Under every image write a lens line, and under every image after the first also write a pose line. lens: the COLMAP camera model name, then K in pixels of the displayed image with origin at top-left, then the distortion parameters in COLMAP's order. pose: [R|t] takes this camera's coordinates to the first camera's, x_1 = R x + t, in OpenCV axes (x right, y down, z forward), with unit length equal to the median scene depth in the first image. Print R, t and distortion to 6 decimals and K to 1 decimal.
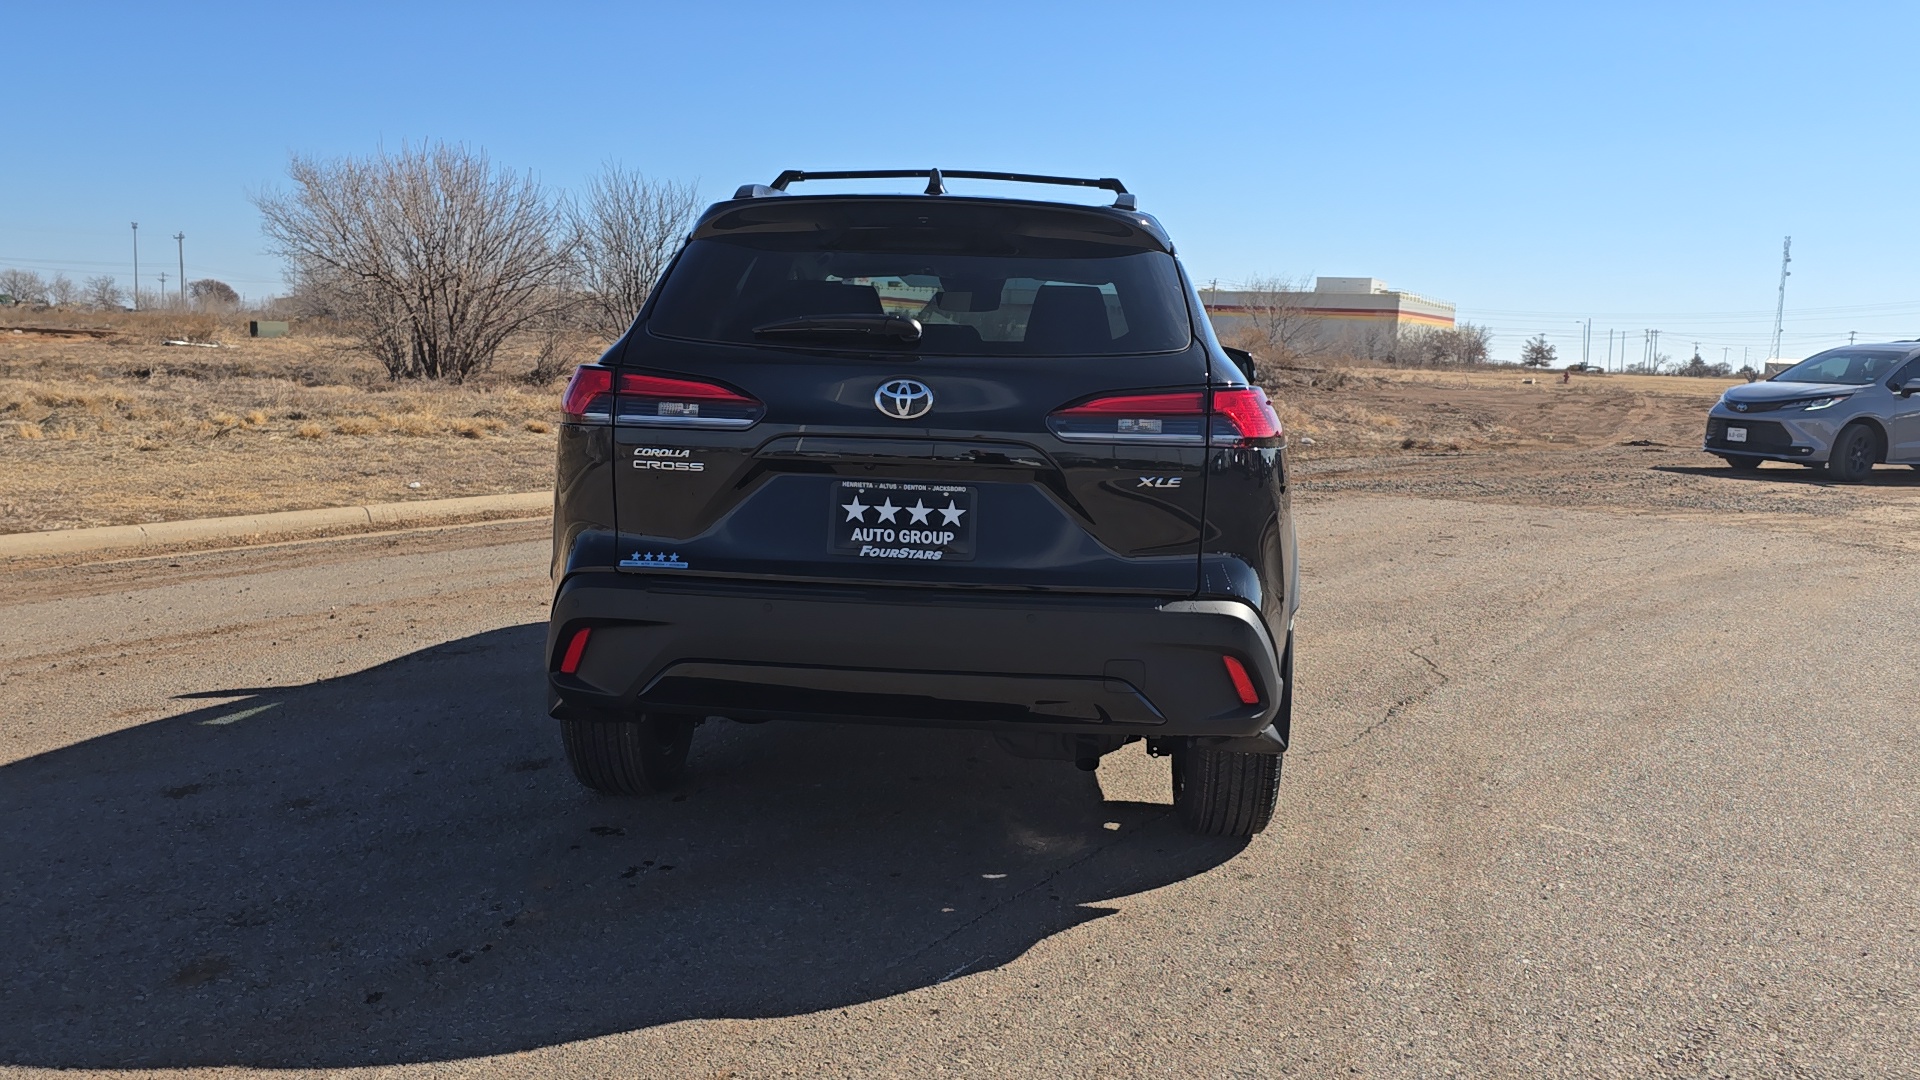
lens RADIAL K [[1596.8, 0, 959.8], [0, 1596.8, 546.2], [0, 0, 1]] dist [-0.015792, 0.016463]
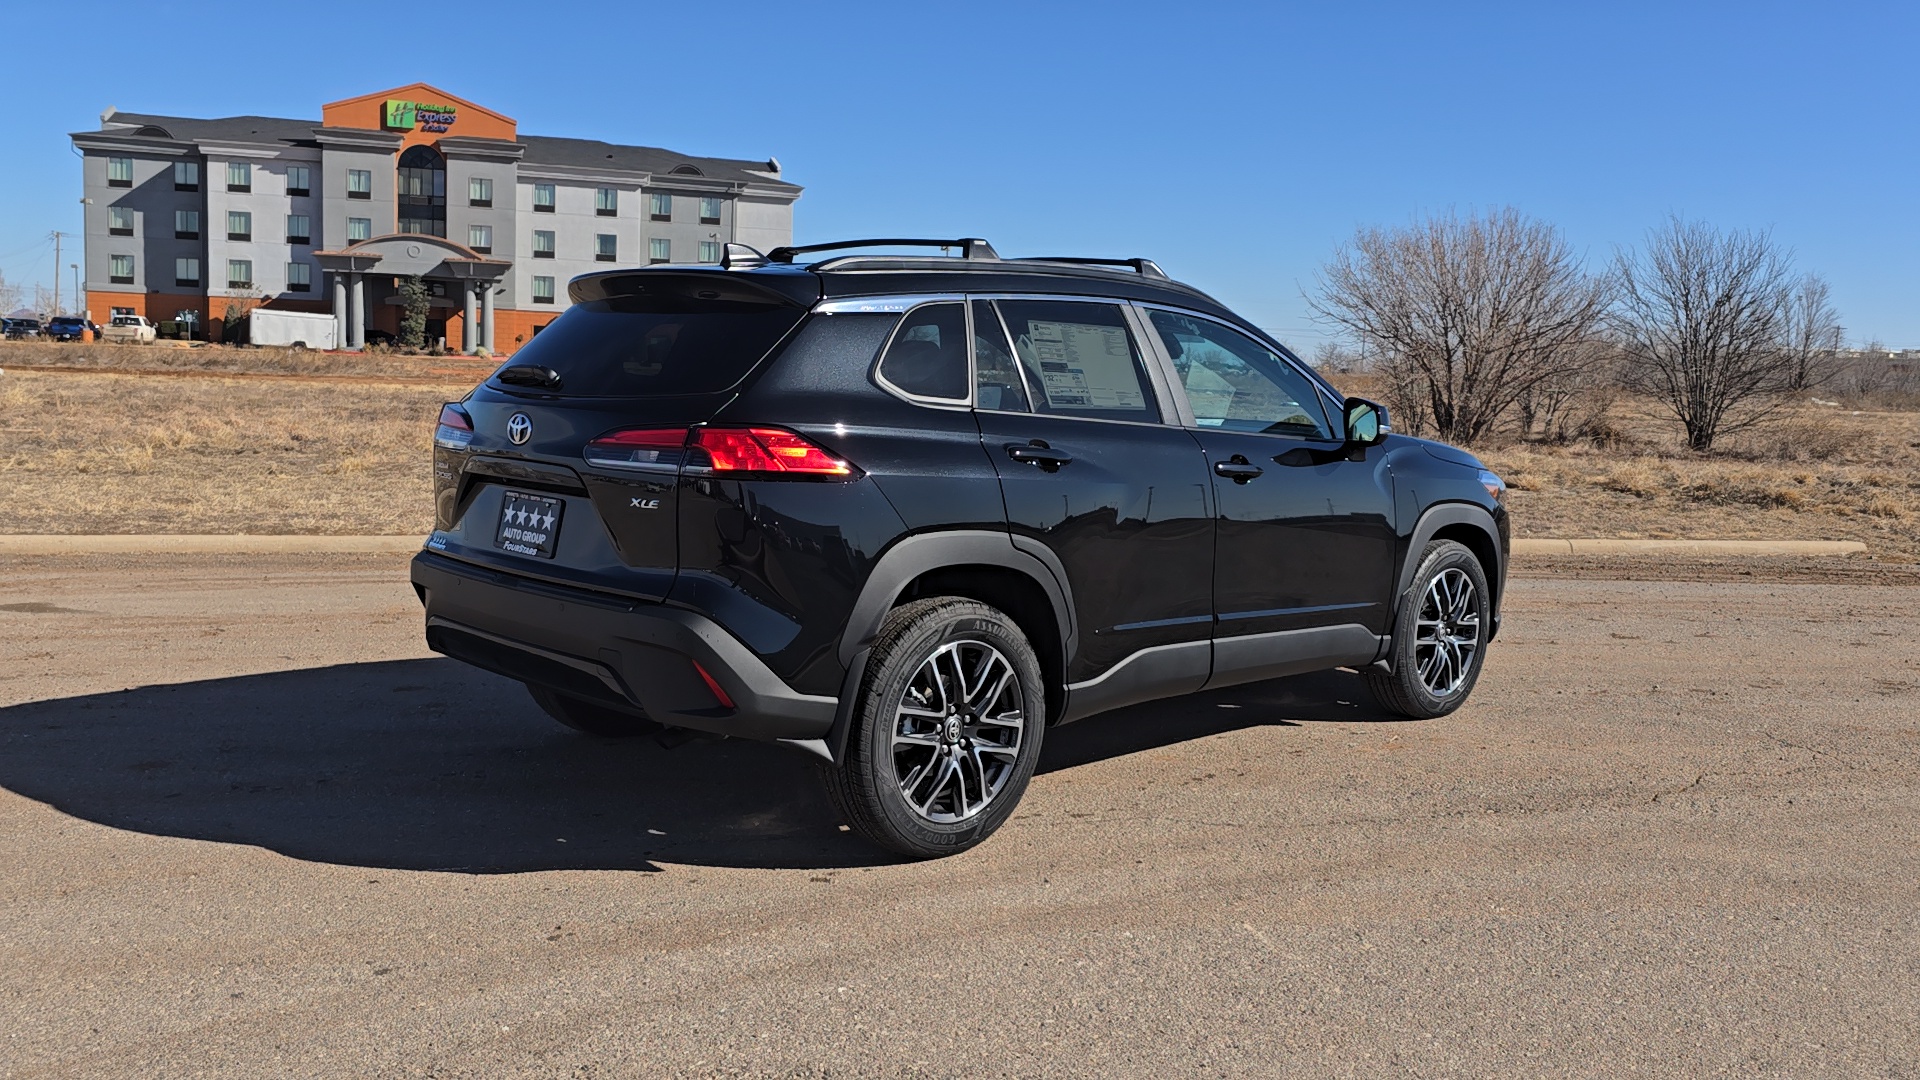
lens RADIAL K [[1596.8, 0, 948.2], [0, 1596.8, 542.0], [0, 0, 1]] dist [-0.015792, 0.016463]
pose [[0.746337, 0.068736, -0.662009, 1.051913], [-0.095854, 0.995384, -0.004714, -0.027325], [0.658629, 0.066974, 0.749481, 0.258763]]
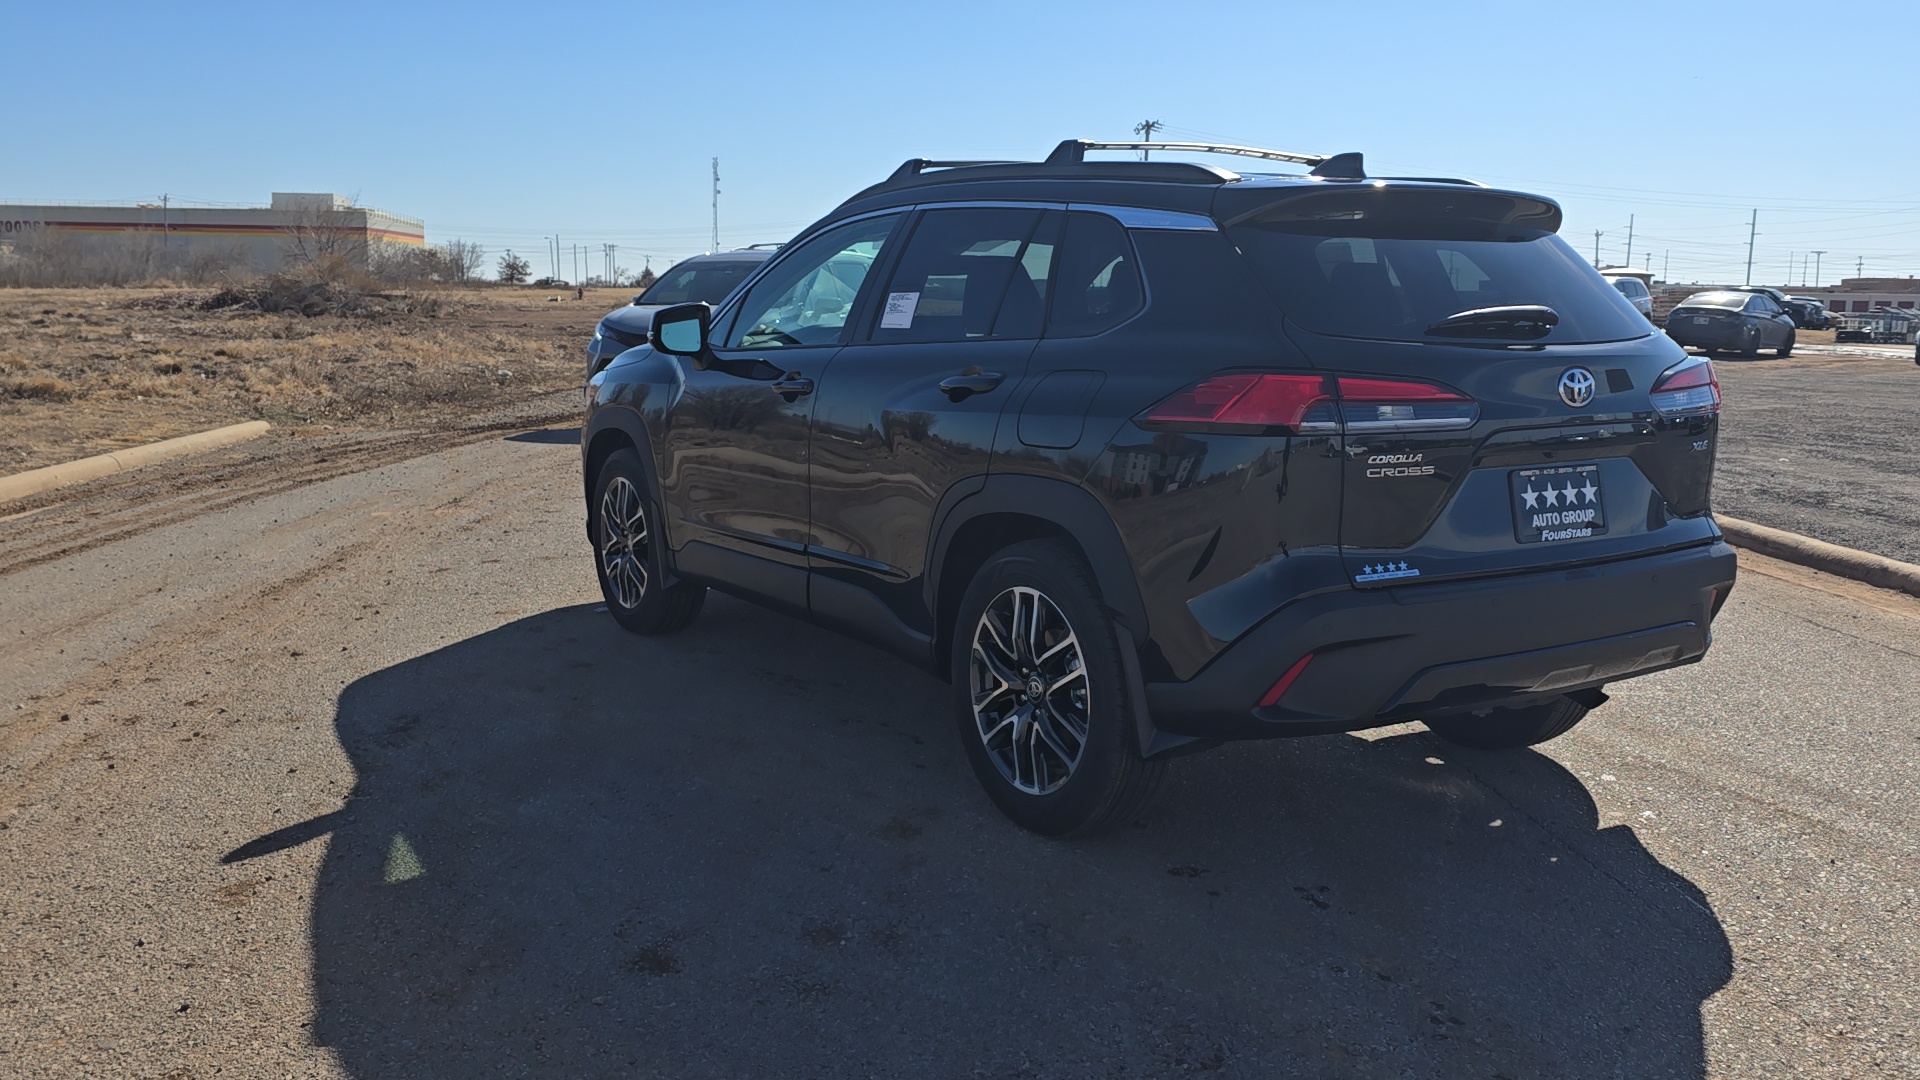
lens RADIAL K [[1596.8, 0, 961.0], [0, 1596.8, 531.1], [0, 0, 1]] dist [-0.015792, 0.016463]
pose [[0.801255, -0.116295, 0.586912, -0.956865], [0.091112, 0.993204, 0.072415, -0.107972], [-0.591345, -0.004548, 0.806406, 0.381329]]
